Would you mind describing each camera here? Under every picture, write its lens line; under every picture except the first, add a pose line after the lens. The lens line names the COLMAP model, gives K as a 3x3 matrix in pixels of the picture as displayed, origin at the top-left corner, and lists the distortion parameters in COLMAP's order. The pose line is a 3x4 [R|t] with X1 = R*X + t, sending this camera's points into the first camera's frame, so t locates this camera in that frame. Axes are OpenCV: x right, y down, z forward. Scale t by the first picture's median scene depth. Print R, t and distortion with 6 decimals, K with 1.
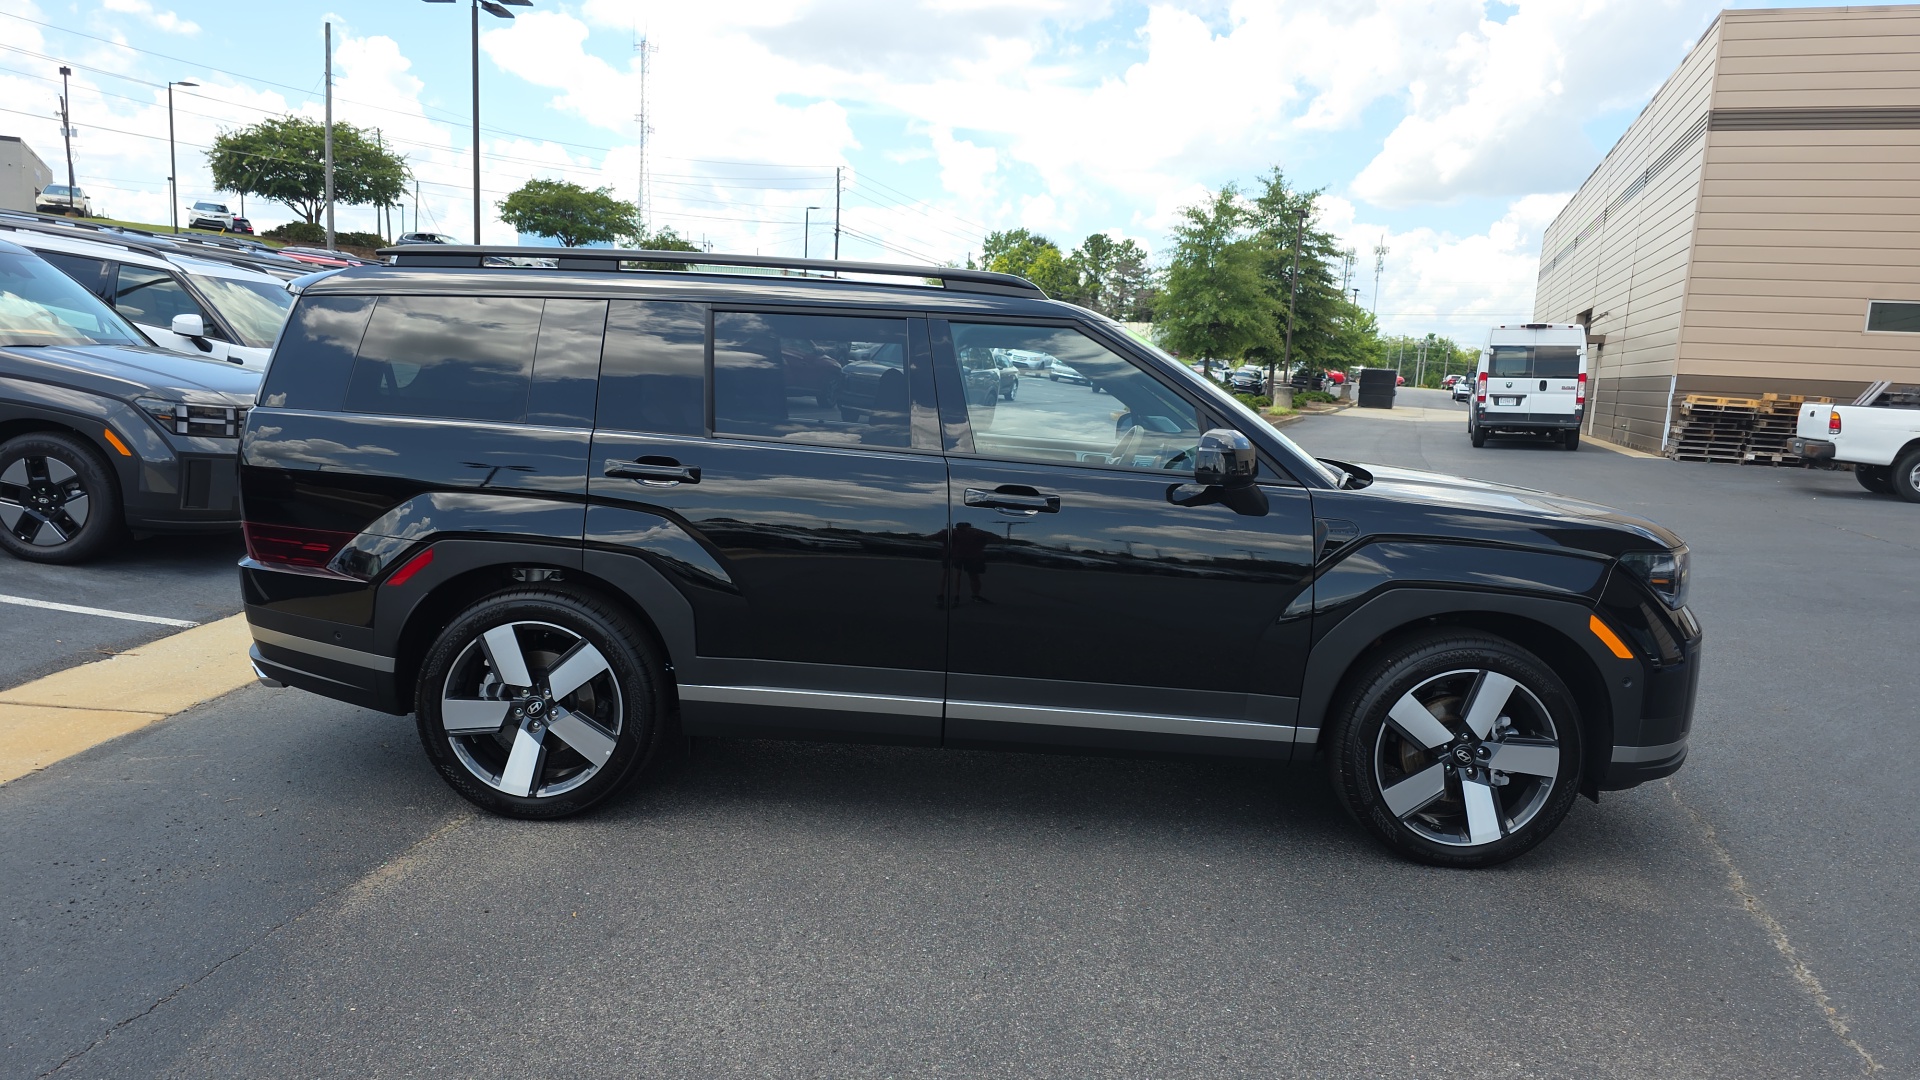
lens RADIAL K [[1353.1, 0, 898.2], [0, 1353.1, 533.6], [0, 0, 1]] dist [0.066857, -0.064546]
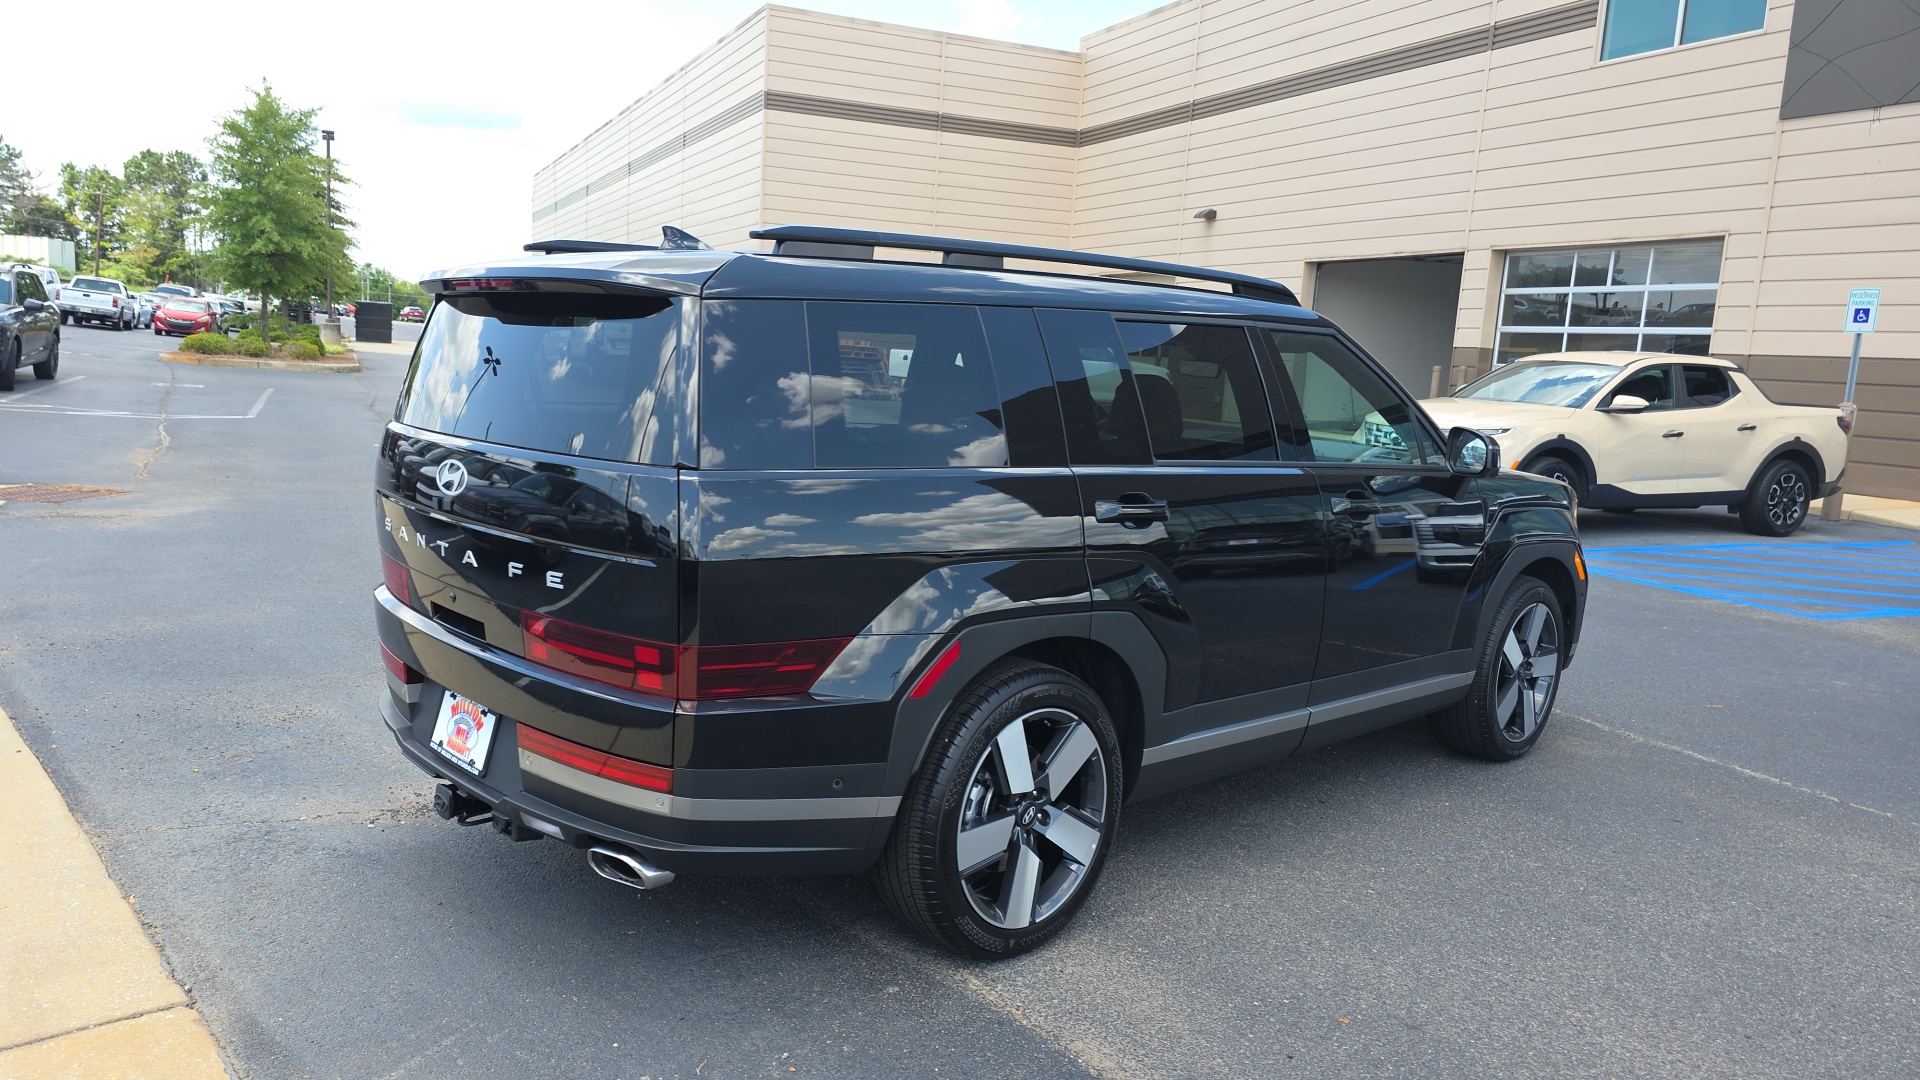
lens RADIAL K [[1353.1, 0, 898.2], [0, 1353.1, 533.6], [0, 0, 1]] dist [0.066857, -0.064546]
pose [[0.712237, -0.106974, 0.693739, -0.781425], [0.070401, 0.994222, 0.081030, -0.097766], [-0.698399, -0.008873, 0.715653, 0.437488]]
